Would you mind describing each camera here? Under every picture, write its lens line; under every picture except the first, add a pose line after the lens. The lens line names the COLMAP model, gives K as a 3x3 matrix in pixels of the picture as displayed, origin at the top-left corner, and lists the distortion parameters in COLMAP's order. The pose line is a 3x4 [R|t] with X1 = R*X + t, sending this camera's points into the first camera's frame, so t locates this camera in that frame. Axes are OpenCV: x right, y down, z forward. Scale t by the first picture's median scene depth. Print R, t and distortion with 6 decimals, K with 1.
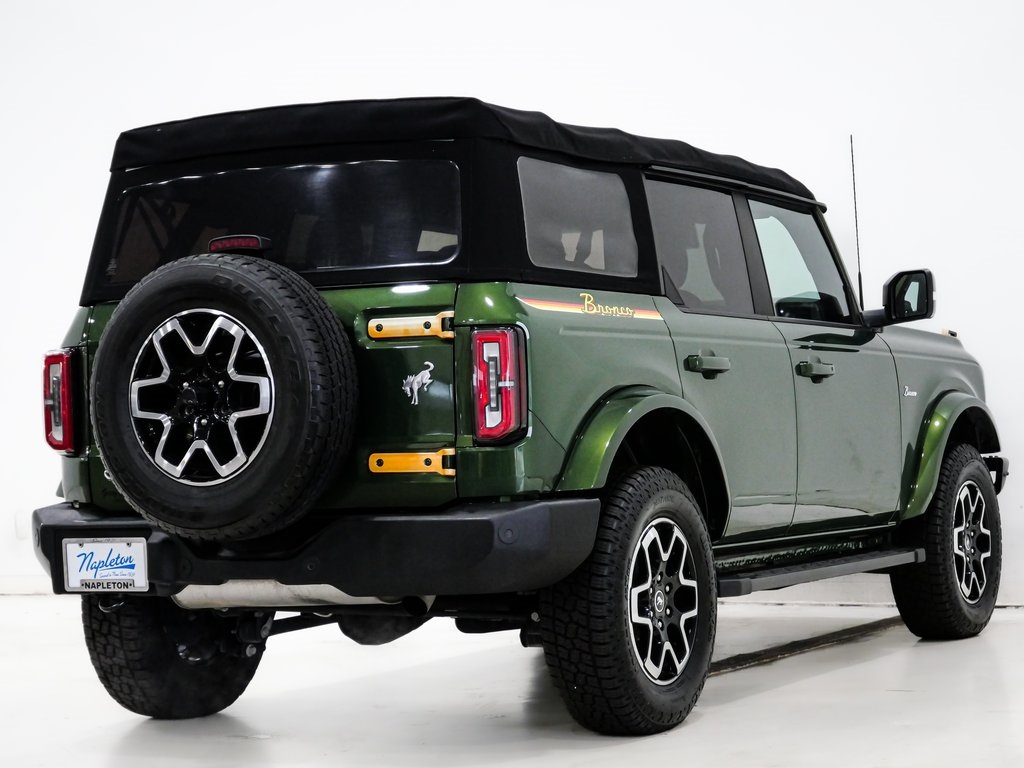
lens RADIAL K [[2517.6, 0, 512.0], [0, 2517.6, 384.0], [0, 0, 1]] dist [-0.000135, 0.471765]
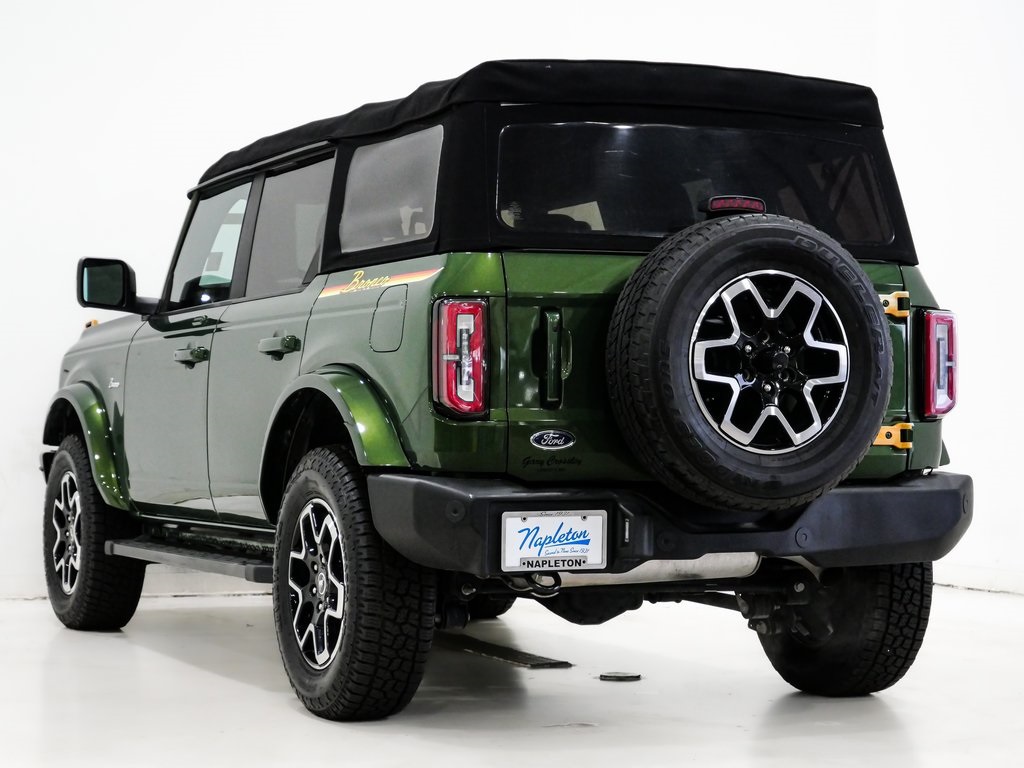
lens RADIAL K [[2517.6, 0, 512.0], [0, 2517.6, 384.0], [0, 0, 1]] dist [-0.000135, 0.471765]
pose [[0.605869, 0.040985, 0.794508, -0.944217], [-0.035113, 0.999077, -0.024762, 0.040765], [-0.794789, -0.012895, 0.606749, 0.491663]]
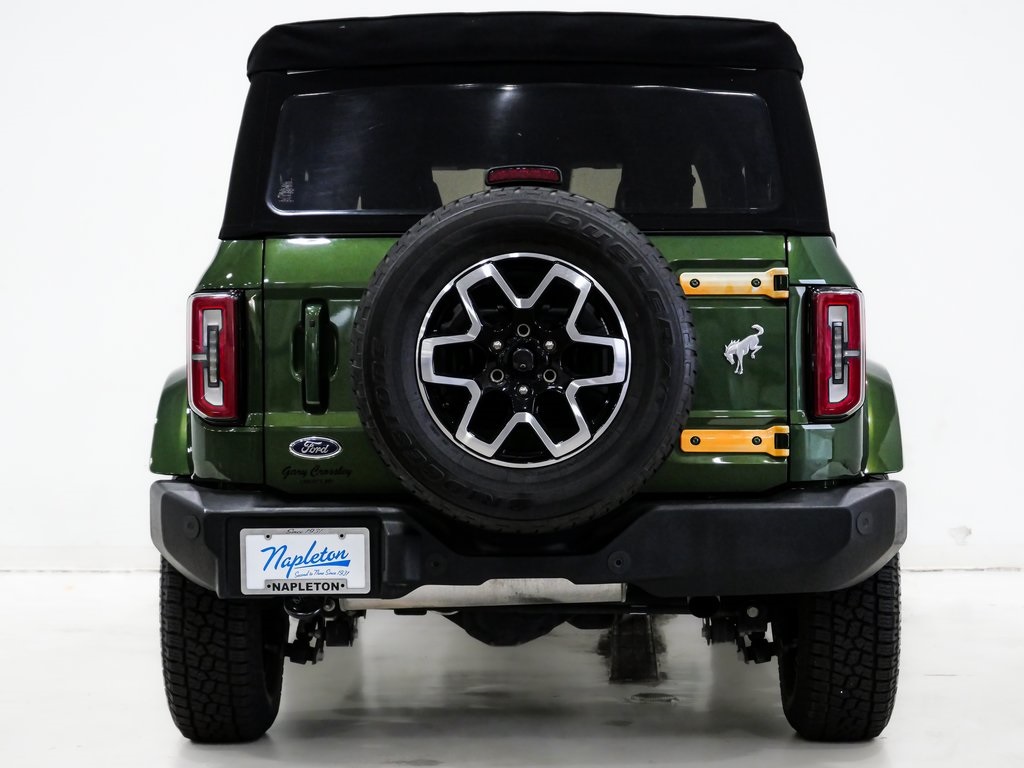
lens RADIAL K [[2517.6, 0, 512.0], [0, 2517.6, 384.0], [0, 0, 1]] dist [-0.000135, 0.471765]
pose [[0.886820, 0.016545, 0.461818, -0.505125], [-0.028956, 0.999385, 0.019800, -0.003211], [-0.461206, -0.030932, 0.886754, 0.269268]]
